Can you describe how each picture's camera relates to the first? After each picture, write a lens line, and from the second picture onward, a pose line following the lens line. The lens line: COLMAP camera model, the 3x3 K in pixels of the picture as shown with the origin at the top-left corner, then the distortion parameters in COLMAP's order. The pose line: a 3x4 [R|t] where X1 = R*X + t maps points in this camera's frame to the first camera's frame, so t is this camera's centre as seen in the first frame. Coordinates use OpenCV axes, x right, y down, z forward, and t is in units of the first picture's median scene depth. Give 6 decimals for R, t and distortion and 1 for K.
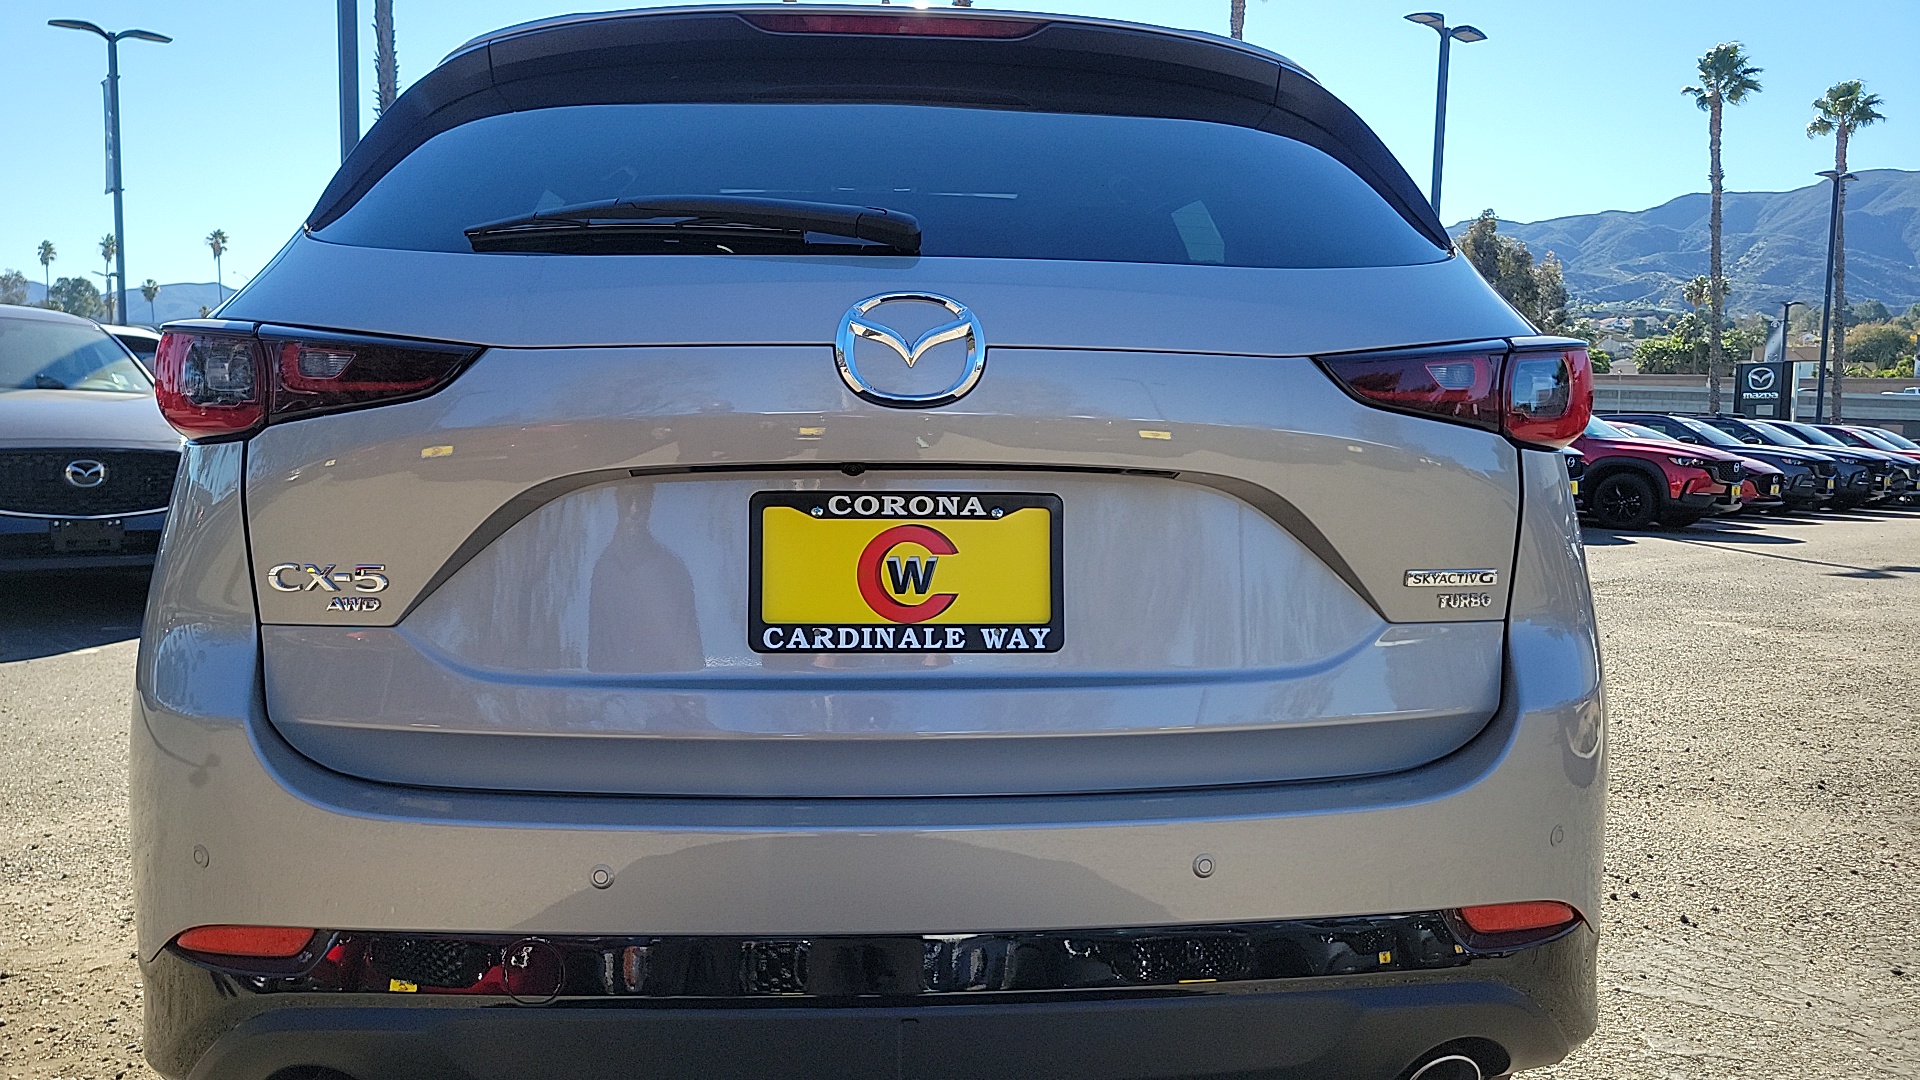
lens RADIAL K [[1458.3, 0, 952.2], [0, 1458.3, 543.4], [0, 0, 1]] dist [0.037055, -0.026920]
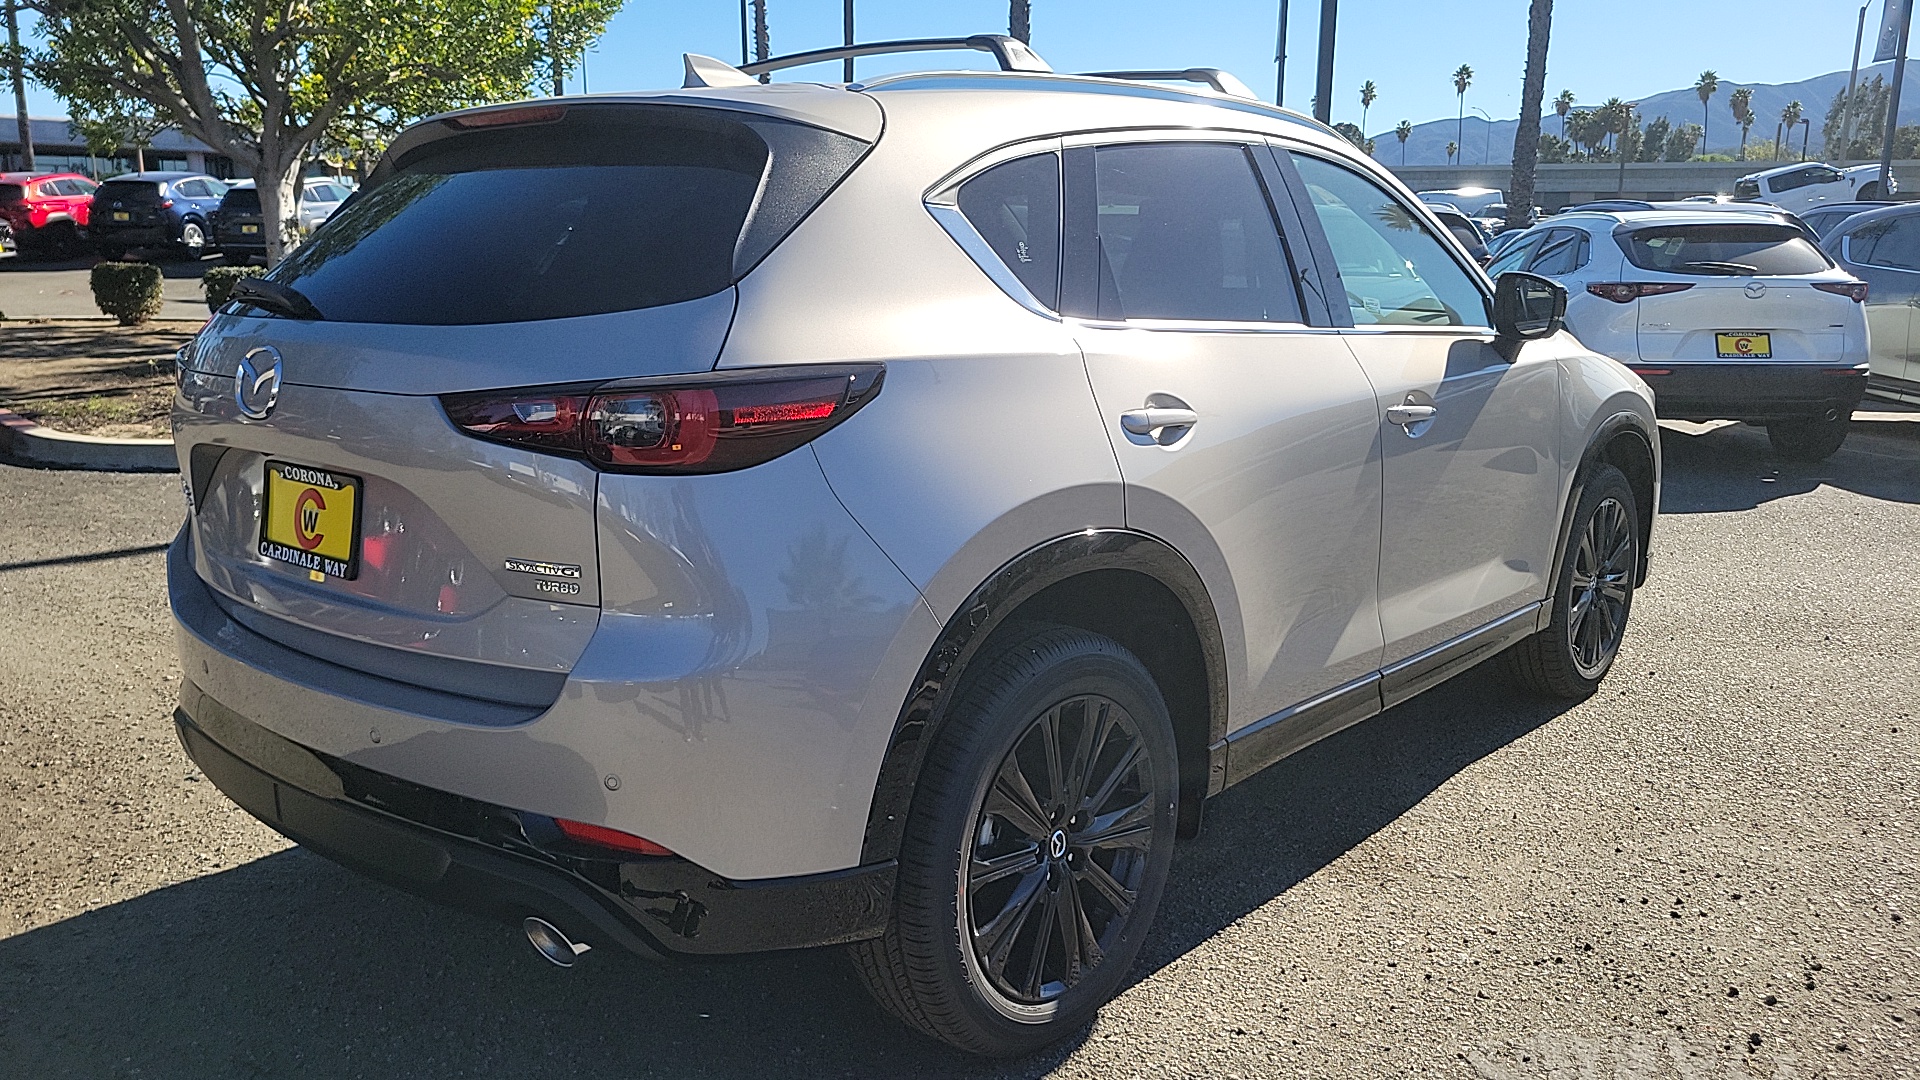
lens RADIAL K [[1469.0, 0, 966.3], [0, 1469.0, 525.3], [0, 0, 1]] dist [0.027746, -0.011244]
pose [[0.695442, 0.113605, -0.709545, 0.970968], [-0.038978, 0.991934, 0.120615, -0.117604], [0.717524, -0.056225, 0.694261, 0.228240]]
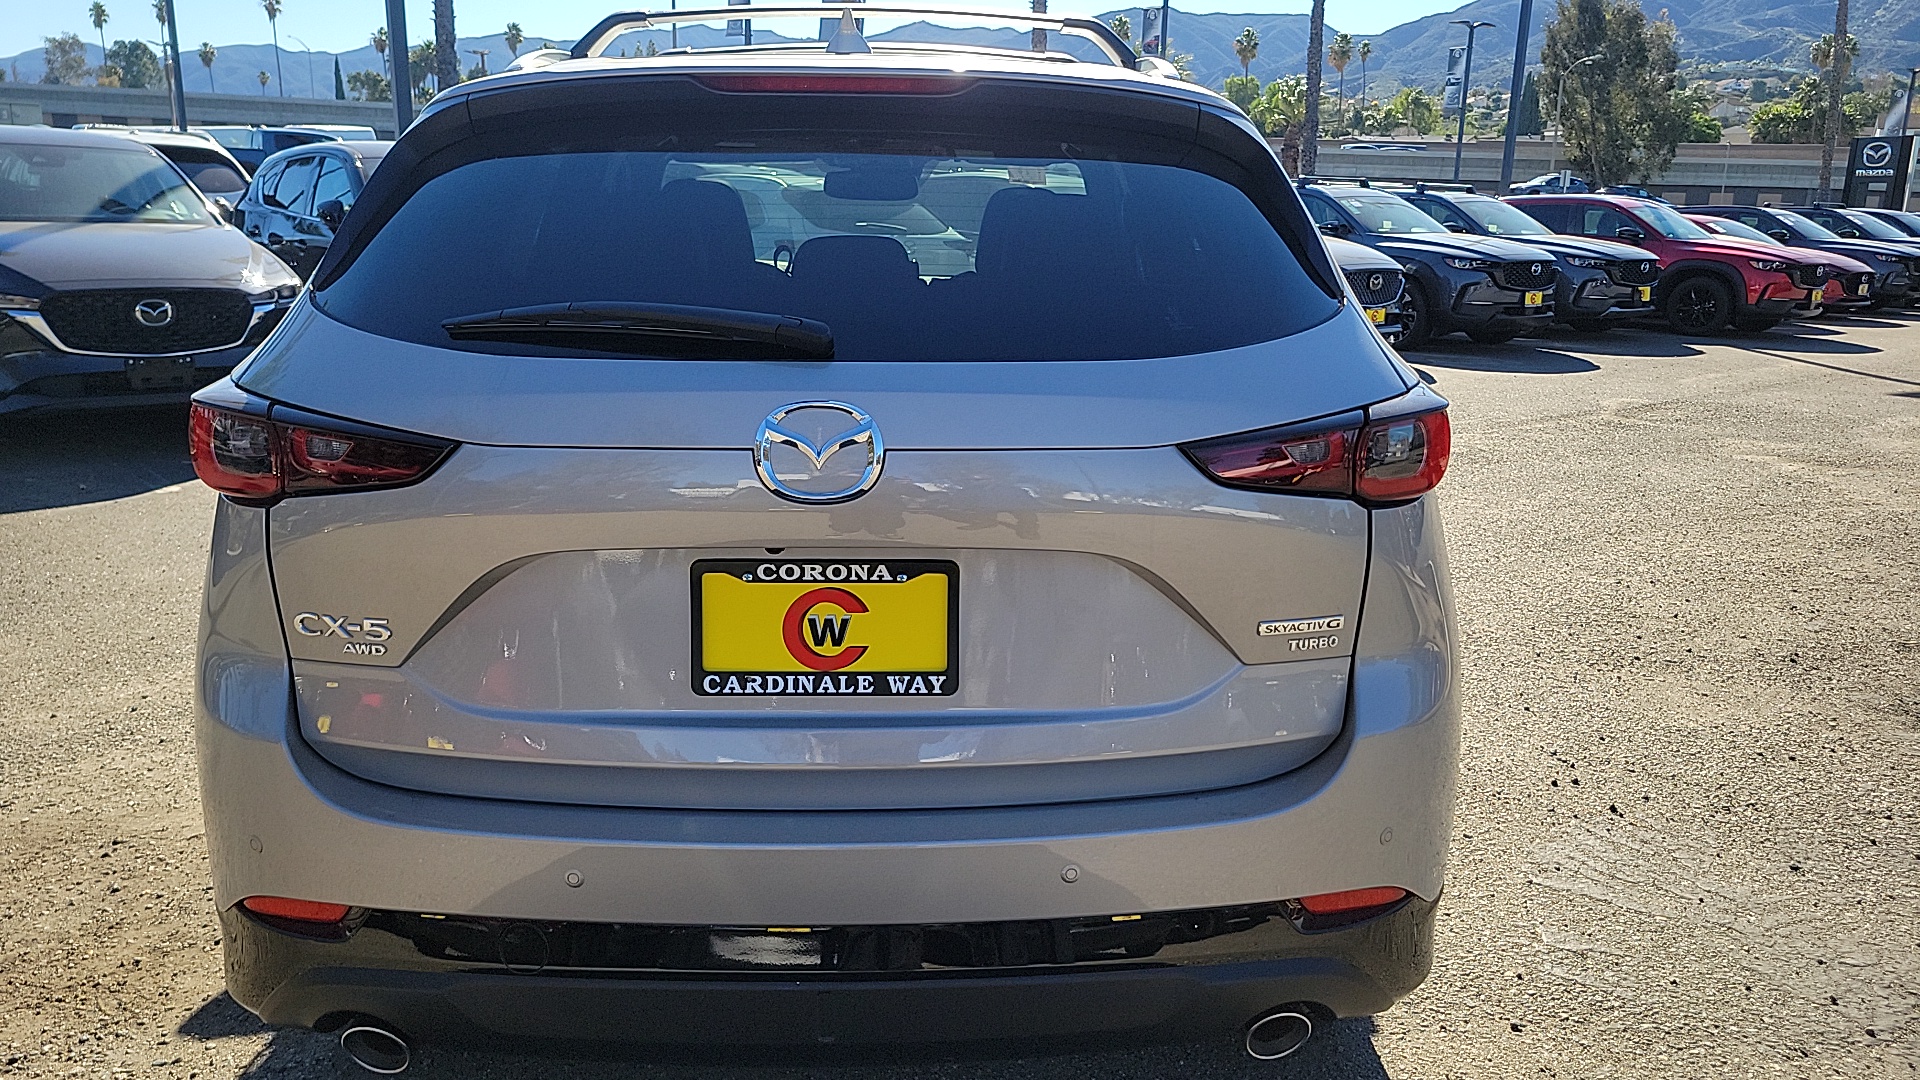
lens RADIAL K [[1466.9, 0, 963.4], [0, 1466.9, 551.2], [0, 0, 1]] dist [0.027734, -0.011437]
pose [[0.999085, 0.011405, -0.041214, 0.076372], [-0.004721, 0.987302, 0.158785, -0.136408], [0.042502, -0.158445, 0.986453, -0.091418]]
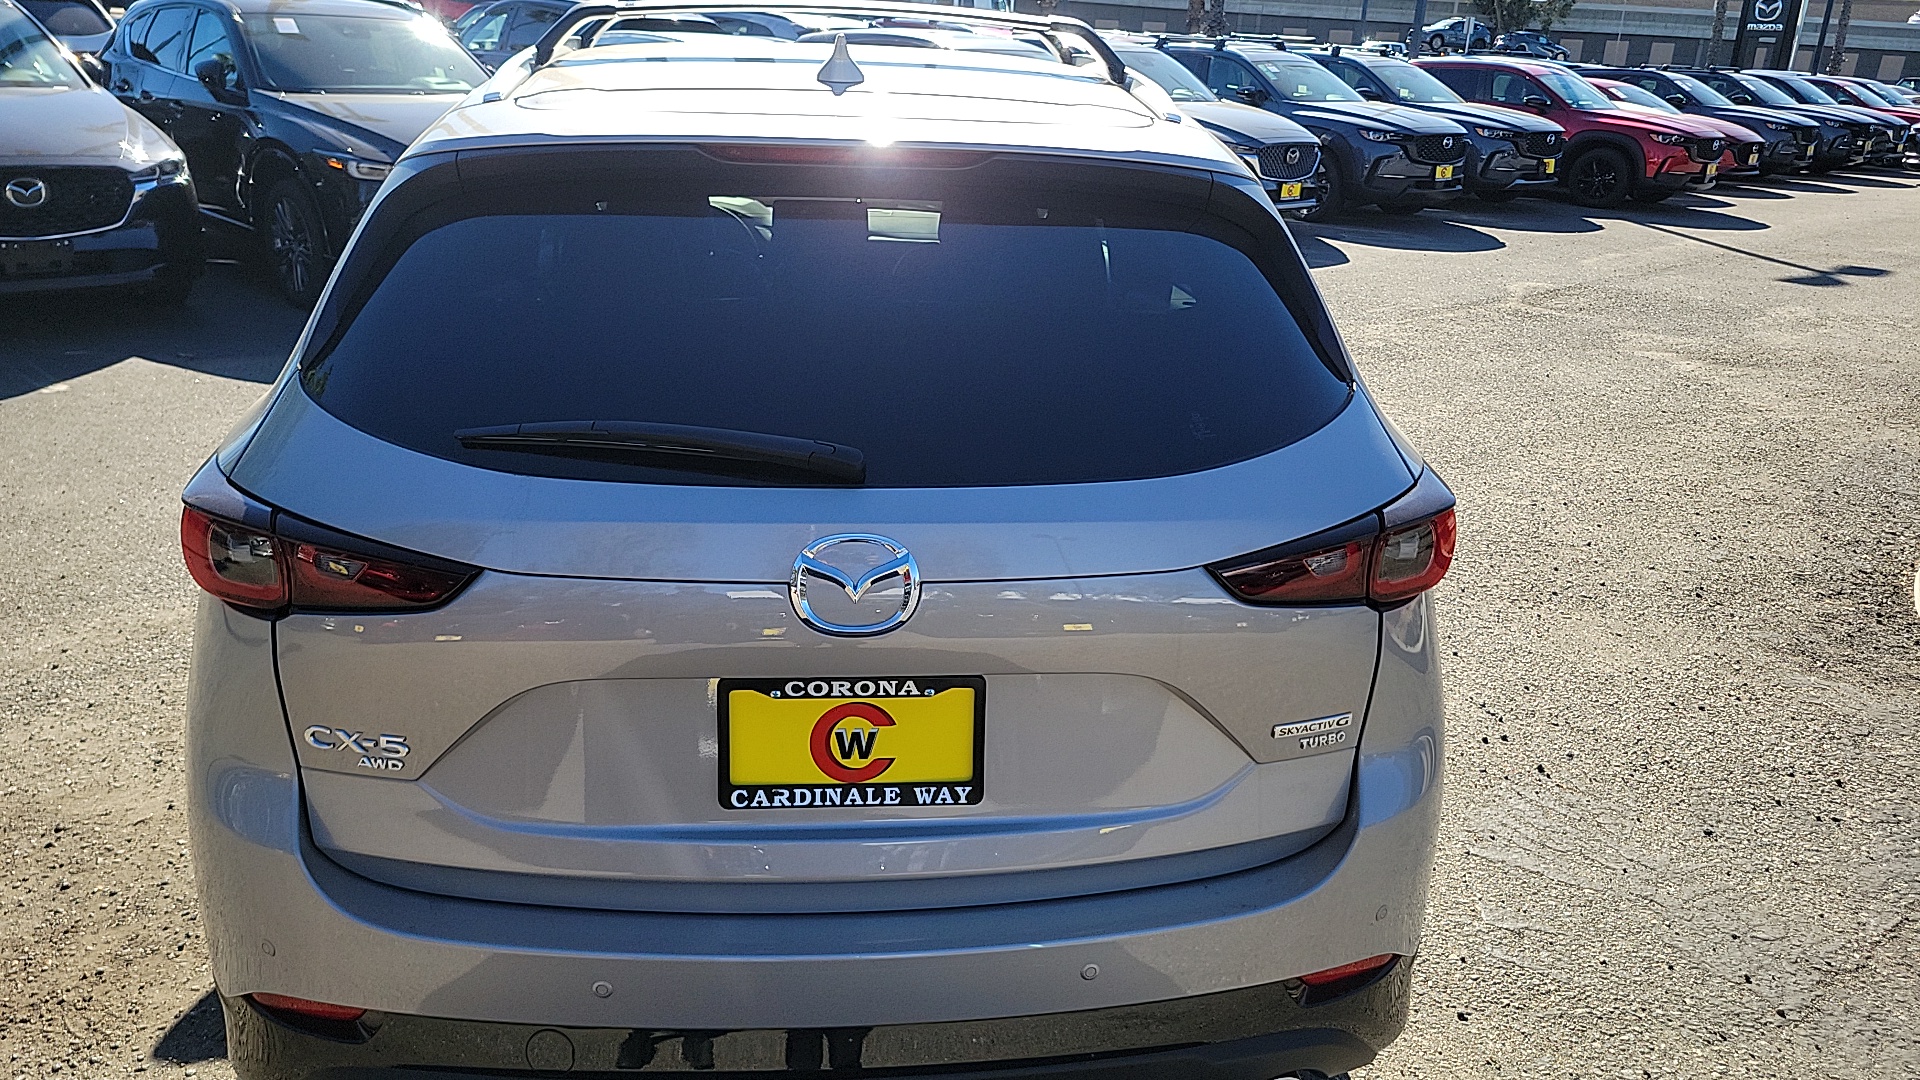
lens RADIAL K [[1469.0, 0, 966.3], [0, 1469.0, 525.3], [0, 0, 1]] dist [0.027746, -0.011244]
pose [[0.999268, 0.017366, 0.034095, 0.010538], [-0.025411, 0.967384, 0.252036, -0.268297], [-0.028606, -0.252717, 0.967117, -0.066136]]
